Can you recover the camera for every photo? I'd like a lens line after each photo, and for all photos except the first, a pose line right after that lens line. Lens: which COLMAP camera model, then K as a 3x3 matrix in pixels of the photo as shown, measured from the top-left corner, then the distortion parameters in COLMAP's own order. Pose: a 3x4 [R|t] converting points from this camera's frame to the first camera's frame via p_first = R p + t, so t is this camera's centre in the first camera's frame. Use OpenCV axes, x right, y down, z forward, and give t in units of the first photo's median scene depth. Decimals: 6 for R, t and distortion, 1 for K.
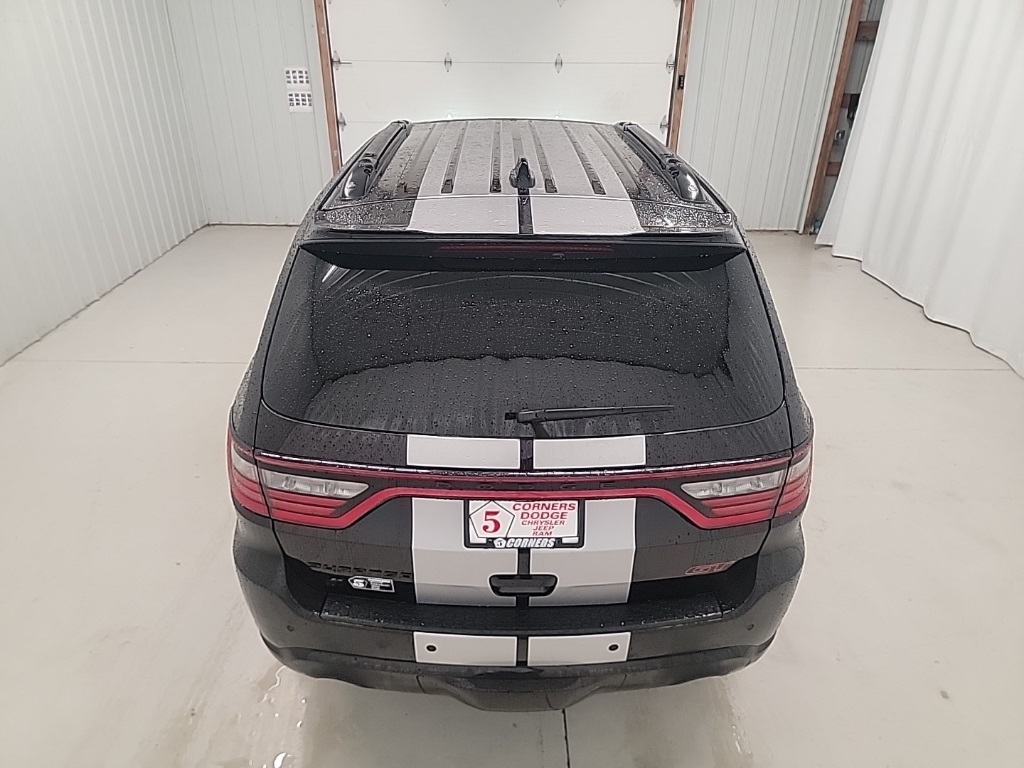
lens RADIAL K [[661.9, 0, 513.6], [0, 661.9, 382.8], [0, 0, 1]] dist [0.067977, -0.053892]
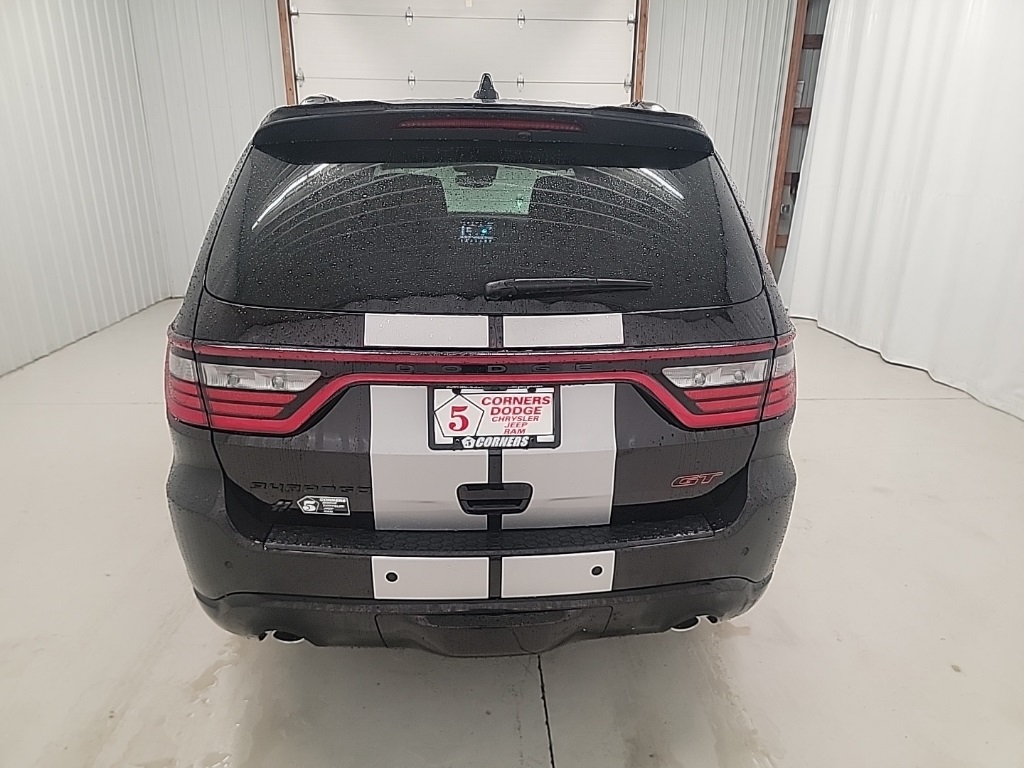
lens RADIAL K [[661.9, 0, 513.6], [0, 661.9, 382.8], [0, 0, 1]] dist [0.067977, -0.053892]
pose [[0.998640, -0.016577, 0.049436, -0.002016], [0.023781, 0.988568, -0.148891, 0.279675], [-0.046402, 0.149864, 0.987617, 0.087658]]
